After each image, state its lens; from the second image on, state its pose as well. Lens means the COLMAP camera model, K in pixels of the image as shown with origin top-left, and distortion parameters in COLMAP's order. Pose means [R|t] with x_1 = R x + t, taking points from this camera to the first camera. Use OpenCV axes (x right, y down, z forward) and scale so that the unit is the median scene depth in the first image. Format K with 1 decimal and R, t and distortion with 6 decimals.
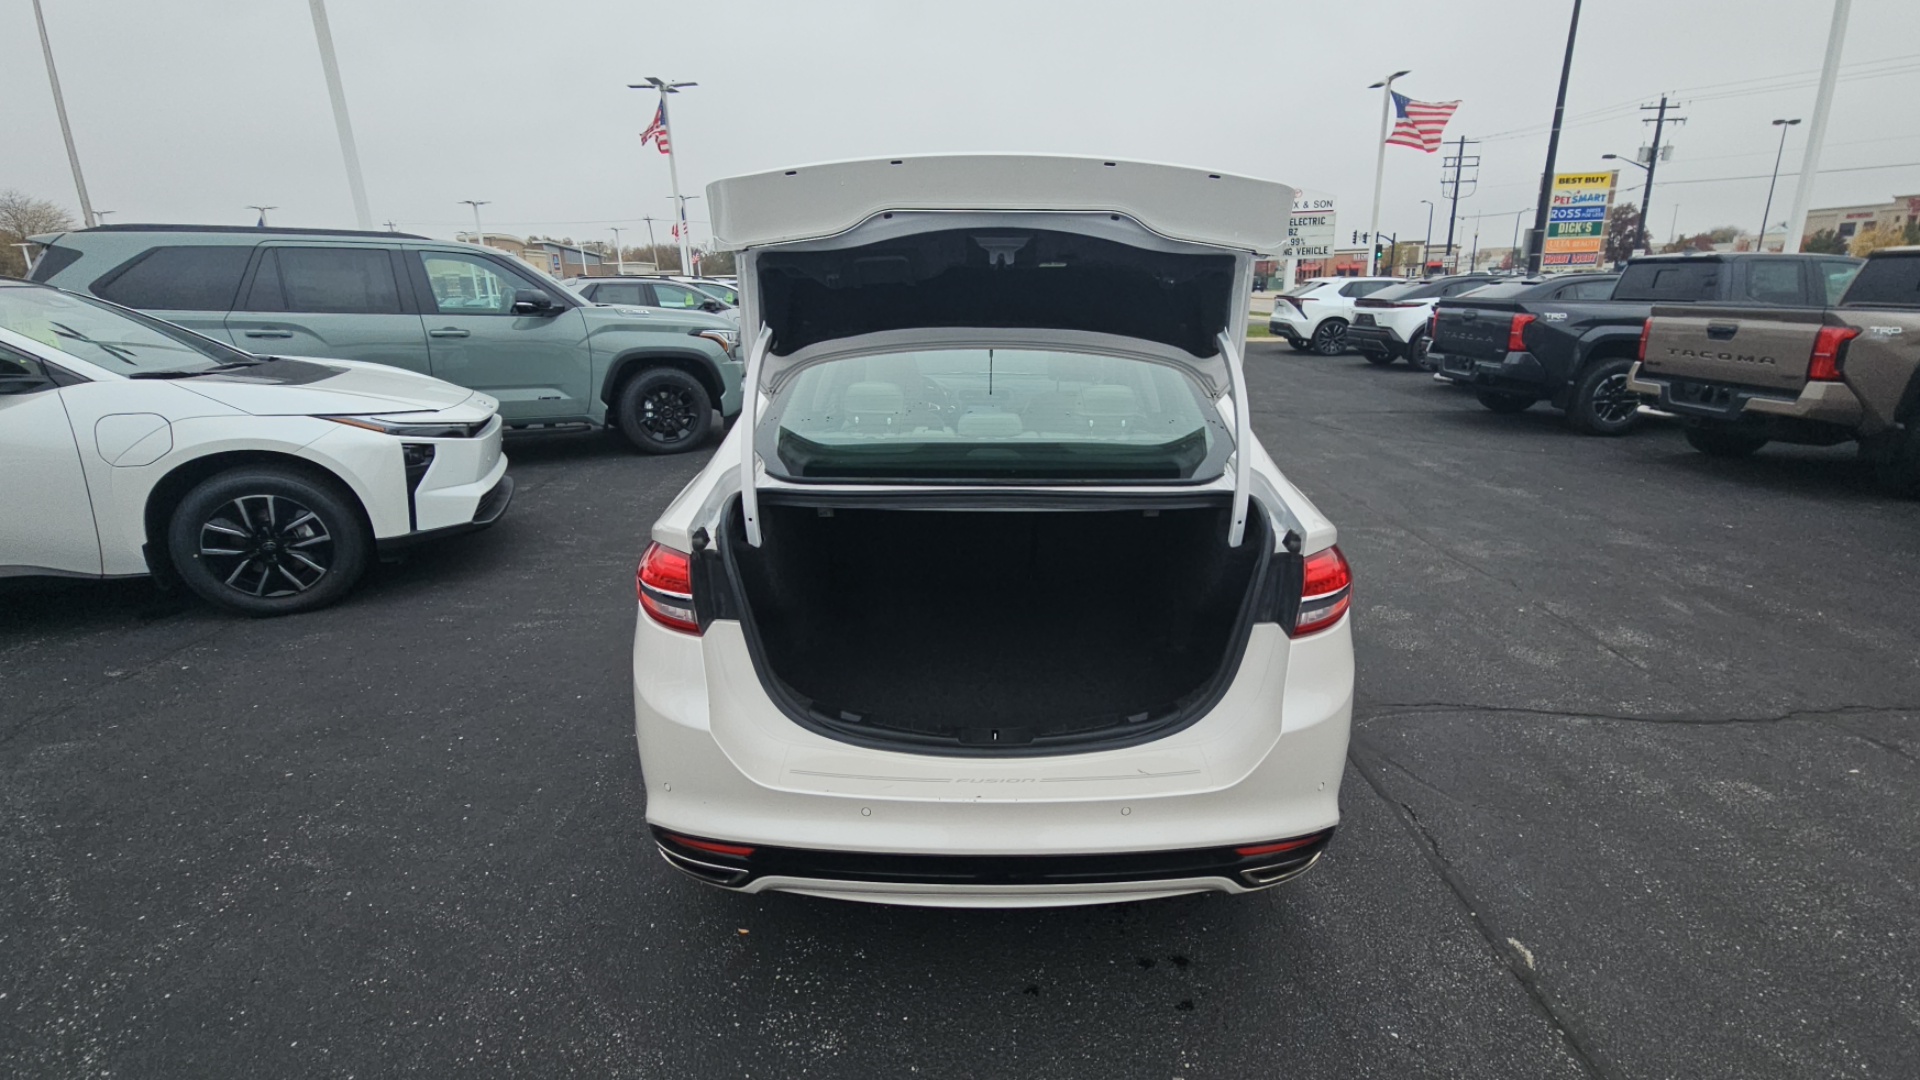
lens RADIAL K [[840.2, 0, 972.2], [0, 840.2, 548.3], [0, 0, 1]] dist [0.007698, -0.004297]
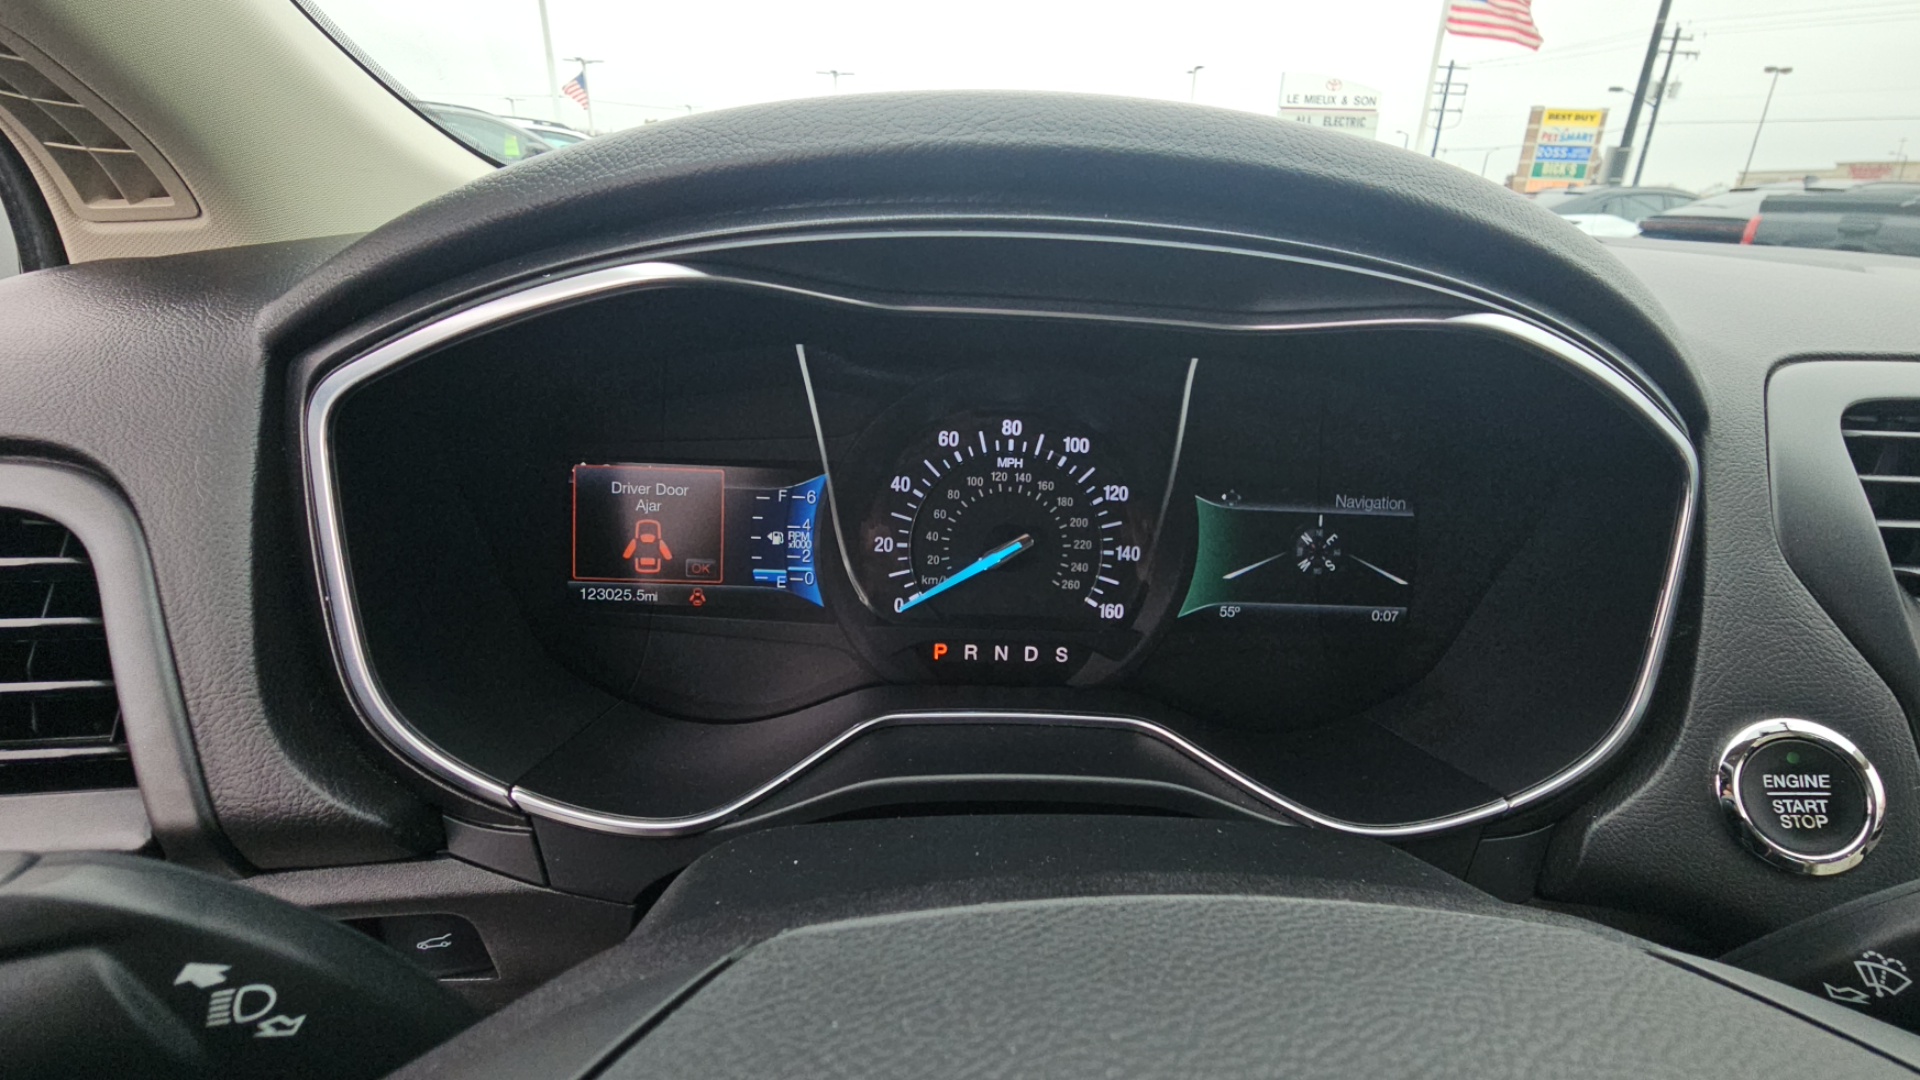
lens RADIAL K [[862.2, 0, 984.3], [0, 862.2, 543.7], [0, 0, 1]] dist [-0.001581, -0.000988]
pose [[0.995744, 0.027775, 0.087872, -0.069891], [-0.034588, 0.996433, 0.076980, -0.156529], [-0.085421, -0.079692, 0.993153, 0.826225]]
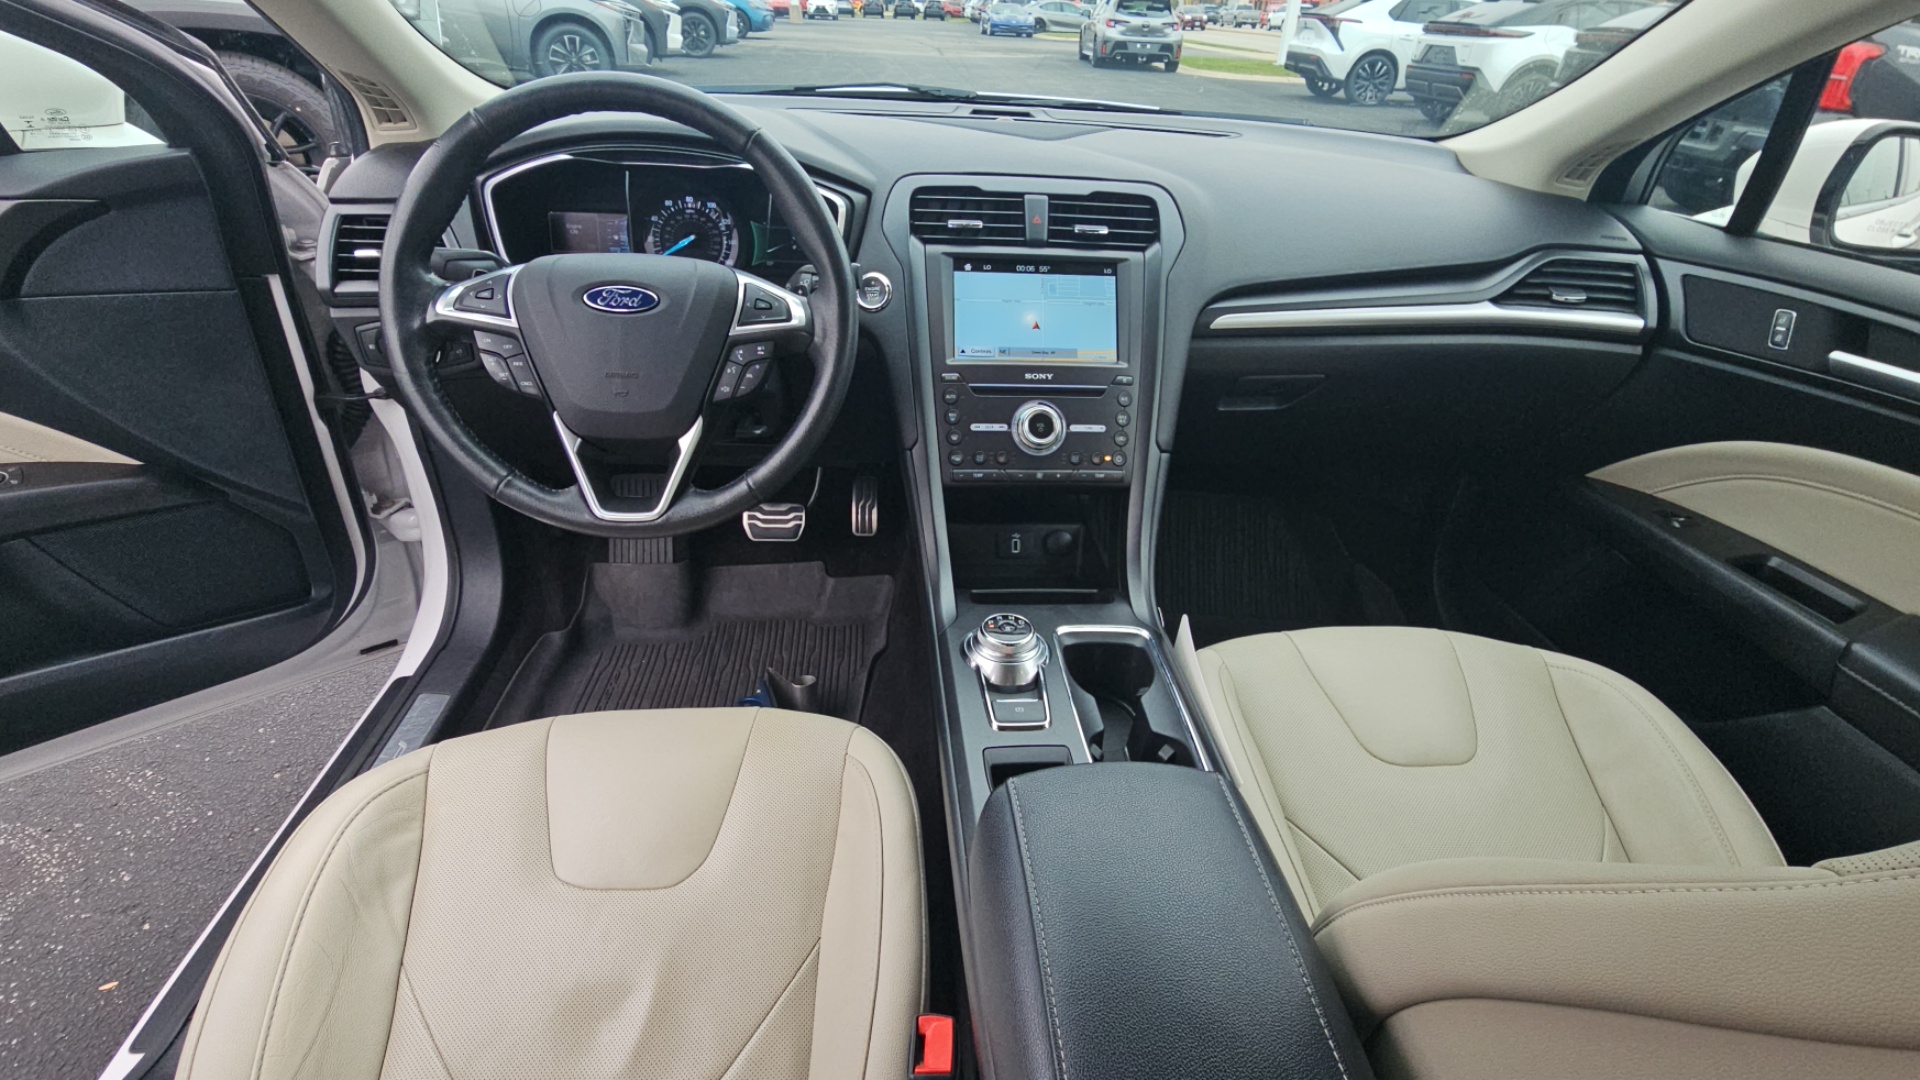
lens RADIAL K [[854.0, 0, 980.7], [0, 854.0, 542.3], [0, 0, 1]] dist [-0.001381, -0.001020]
pose [[0.993951, -0.003671, 0.109761, -0.023240], [-0.025041, 0.965539, 0.259050, -0.138753], [-0.106929, -0.260232, 0.959607, 0.690056]]
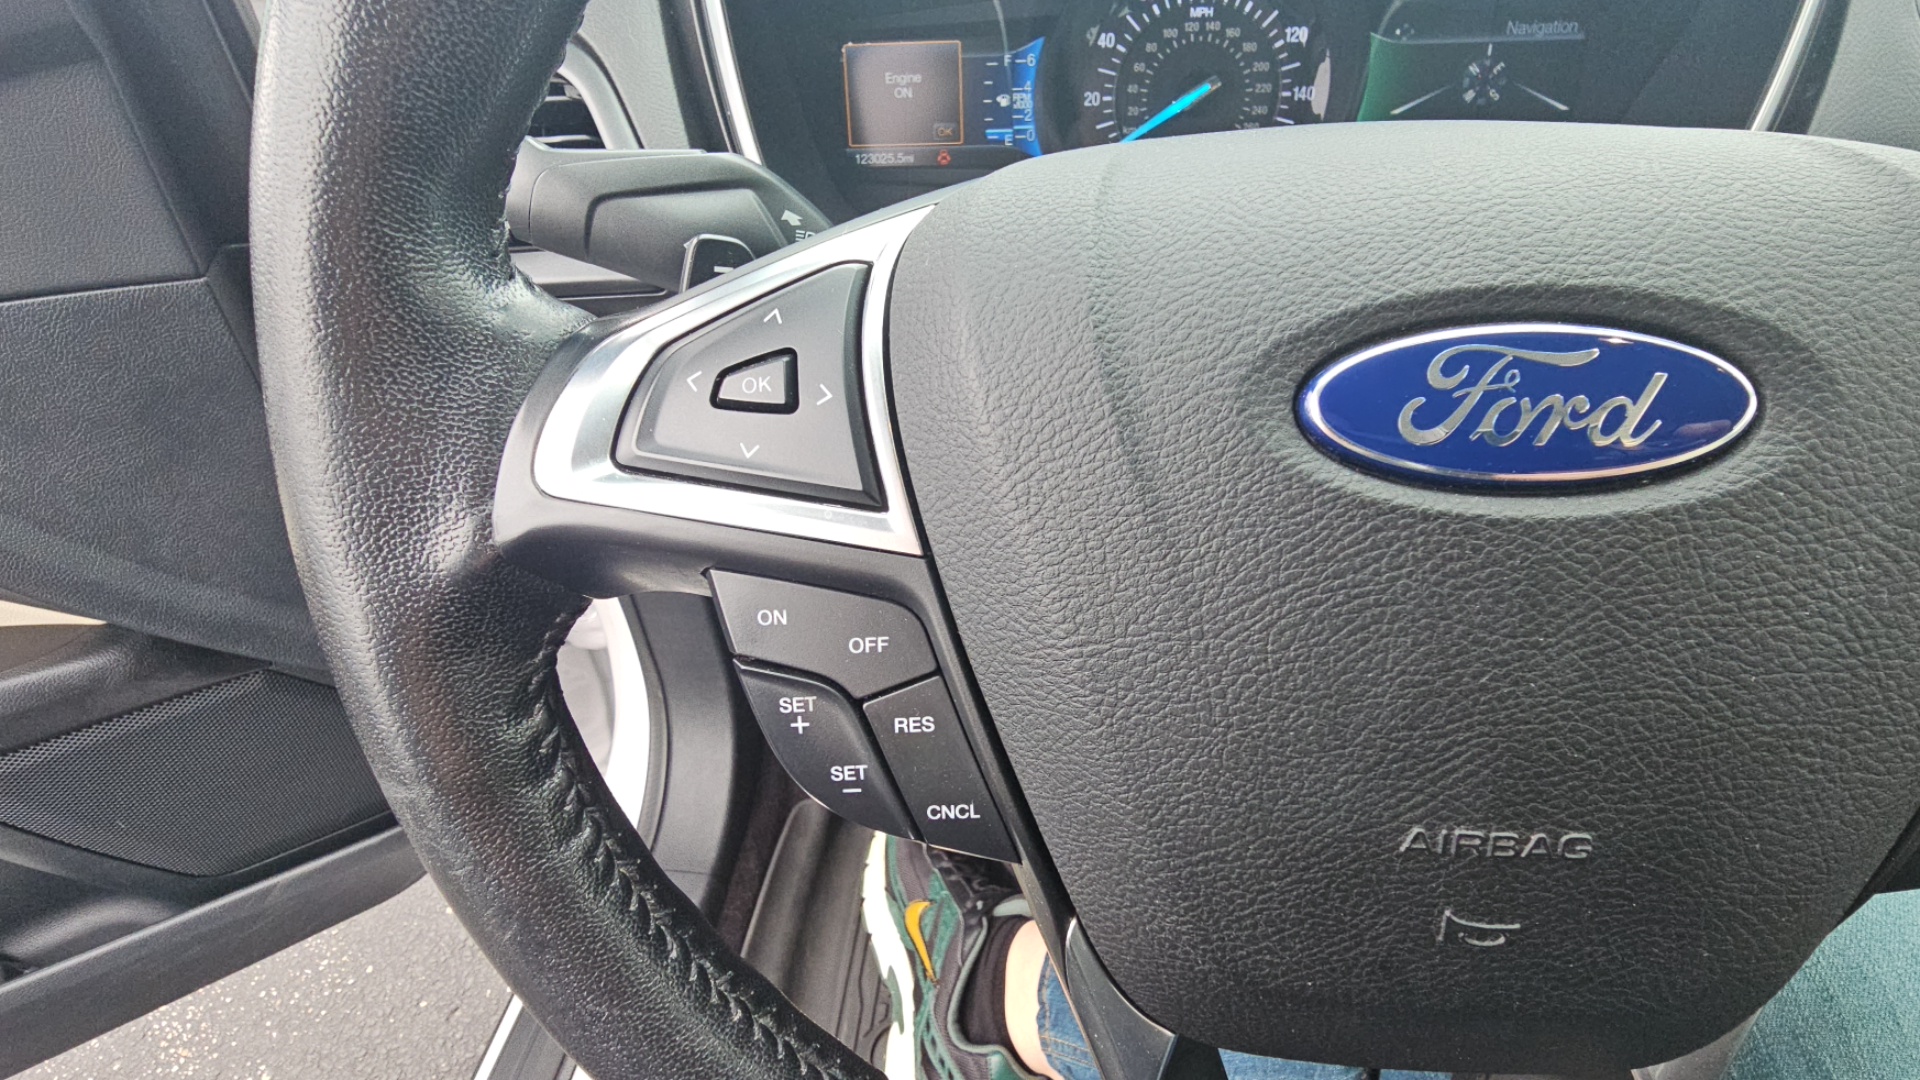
lens RADIAL K [[864.2, 0, 980.1], [0, 864.2, 541.6], [0, 0, 1]] dist [0.004146, -0.001284]
pose [[0.996301, 0.010780, -0.085249, -0.074130], [0.021156, 0.930785, 0.364954, -0.144354], [0.083283, -0.365408, 0.927114, 0.805645]]
